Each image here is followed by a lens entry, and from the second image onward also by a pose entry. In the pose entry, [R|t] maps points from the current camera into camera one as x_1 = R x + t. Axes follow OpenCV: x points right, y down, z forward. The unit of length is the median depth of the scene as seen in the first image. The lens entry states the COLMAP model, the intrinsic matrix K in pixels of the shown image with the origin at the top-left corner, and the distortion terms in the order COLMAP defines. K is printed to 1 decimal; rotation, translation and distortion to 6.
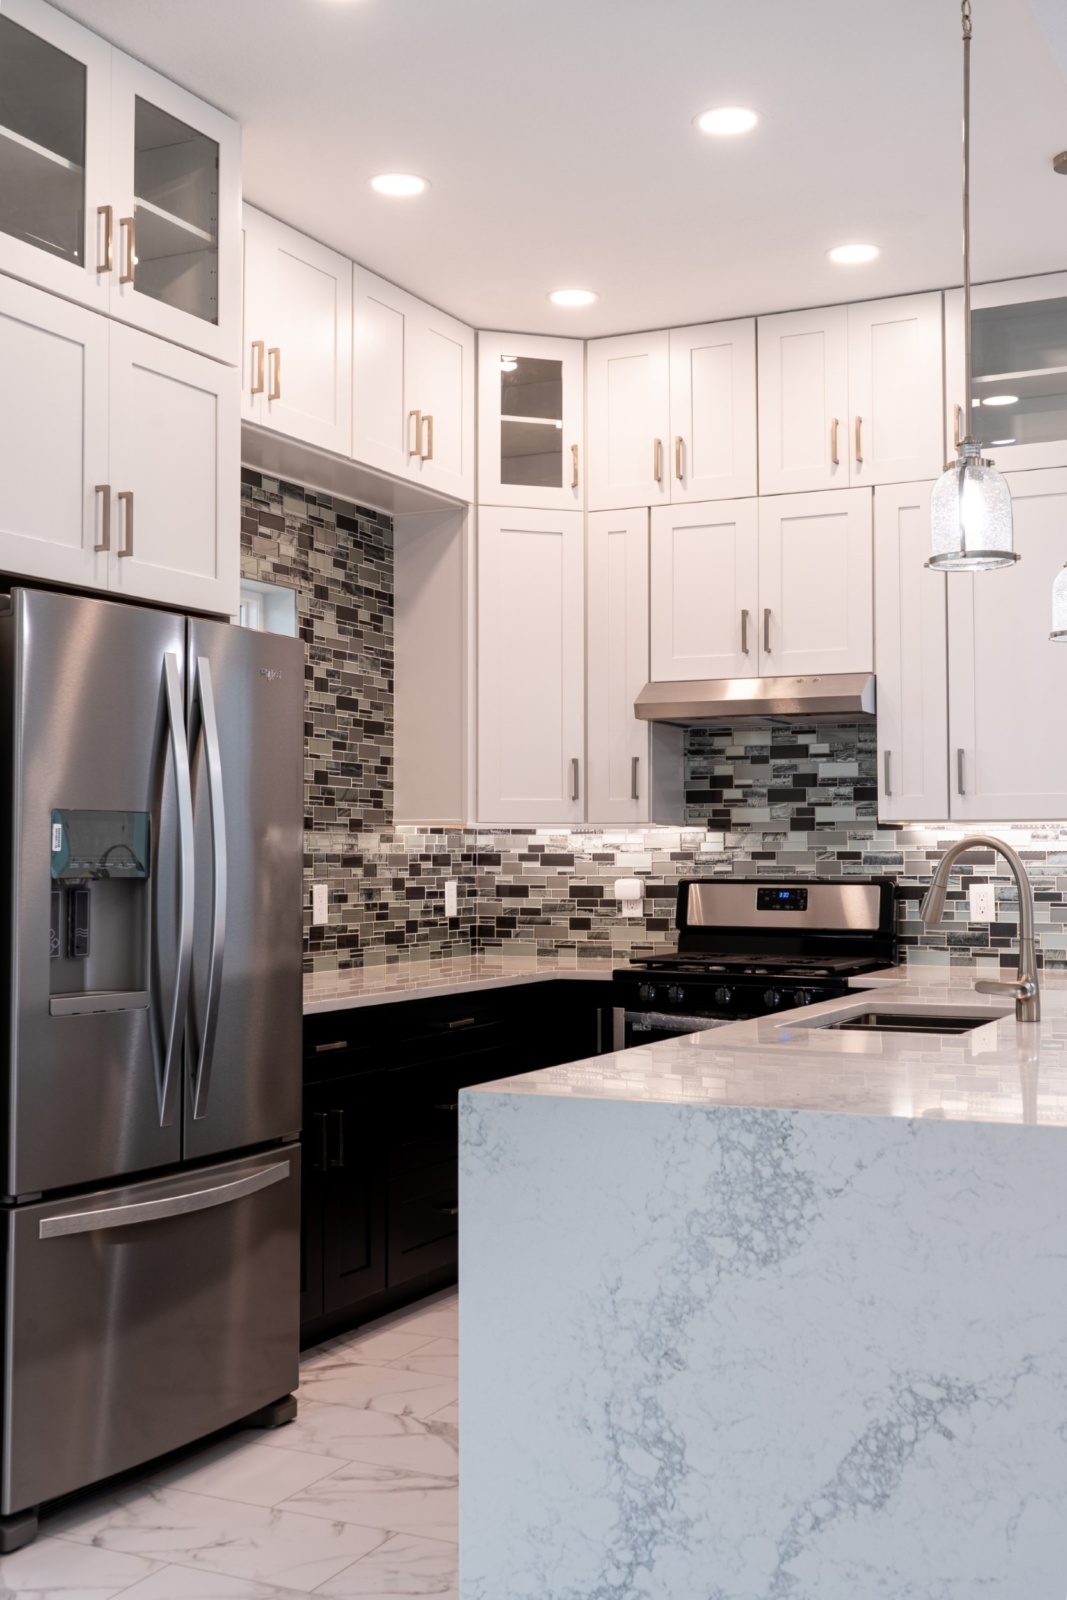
lens RADIAL K [[1807.0, 0, 533.5], [0, 1807.0, 800.0], [0, 0, 1]] dist [0.011267, -0.006624]
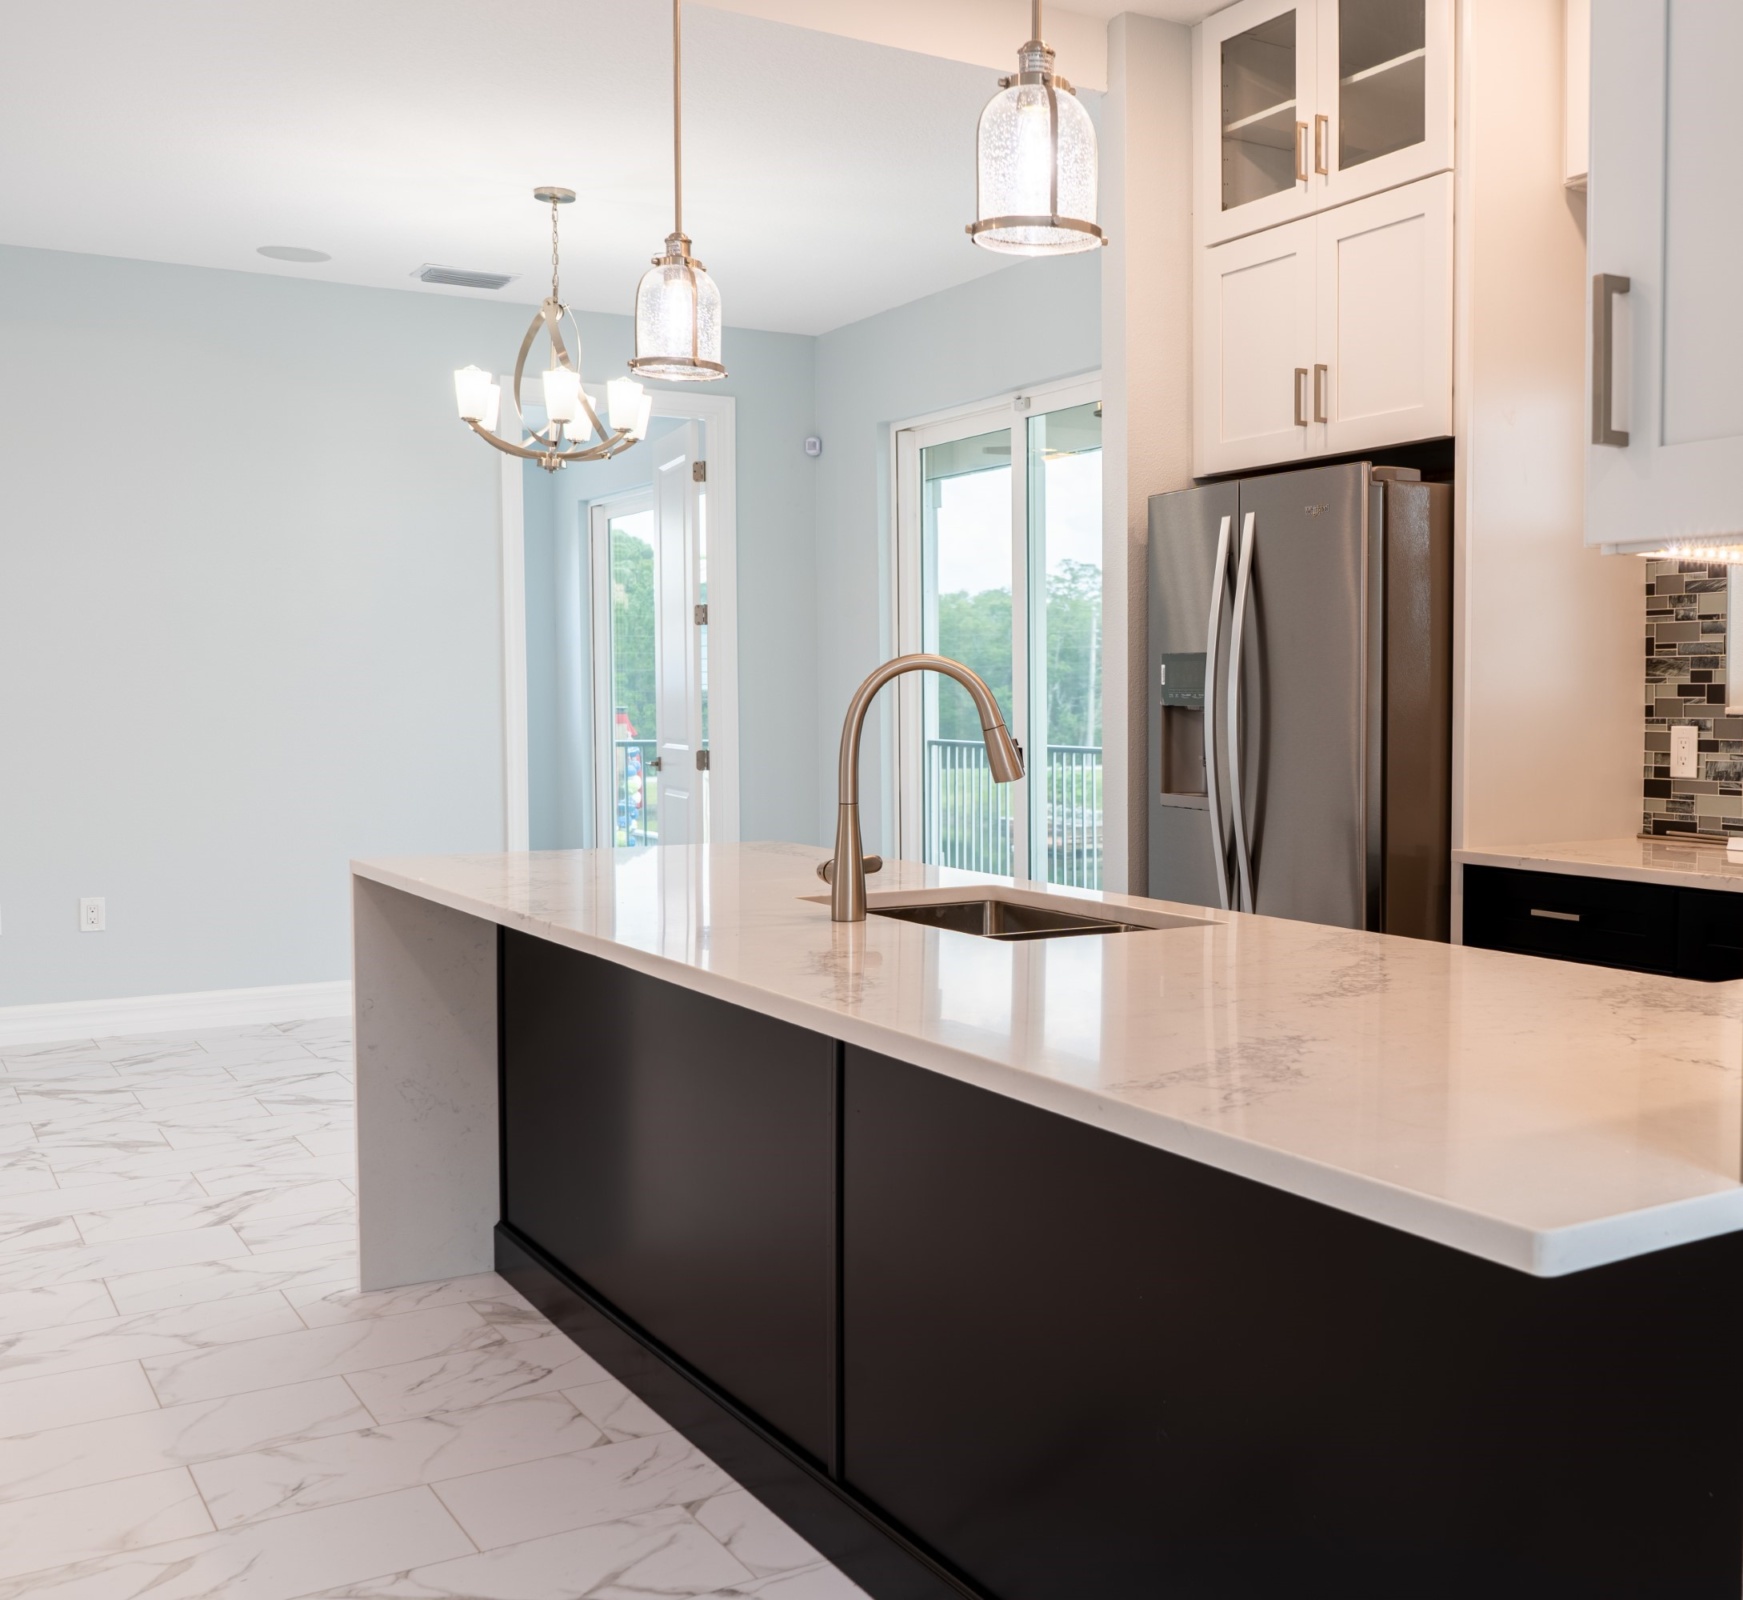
lens RADIAL K [[1823.6, 0, 871.5], [0, 1823.6, 800.0], [0, 0, 1]] dist [0.003559, 0.002314]
pose [[-0.535465, 0.045885, -0.843310, 0.588574], [0.024844, 0.998947, 0.038578, 0.032674], [0.844192, -0.000294, -0.536041, 0.902406]]
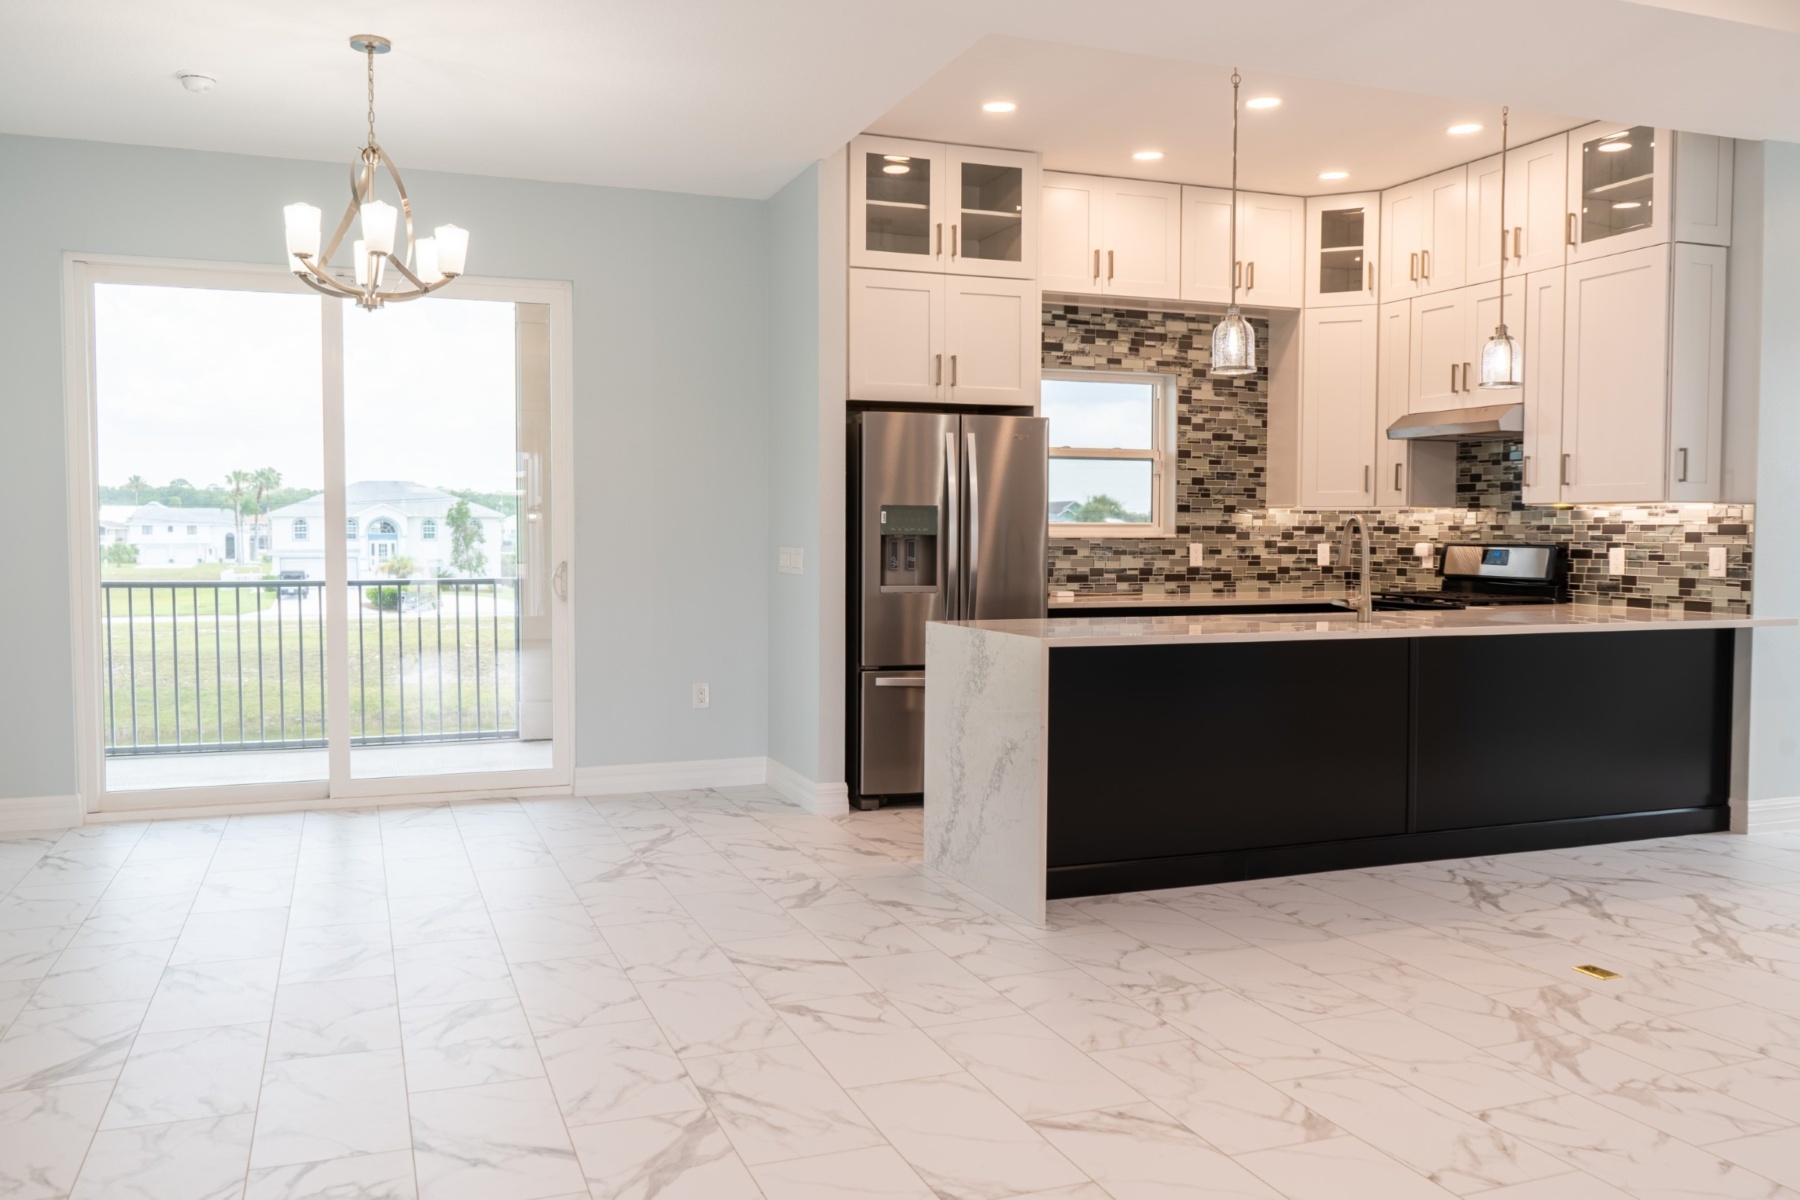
lens RADIAL K [[1518.9, 0, 903.1], [0, 1518.9, 626.0], [0, 0, 1]] dist [0.000127, -0.001139]
pose [[0.725761, 0.047041, -0.686337, 0.647623], [0.017618, 0.996061, 0.086899, -0.005667], [0.687721, -0.075160, 0.722074, -0.241032]]
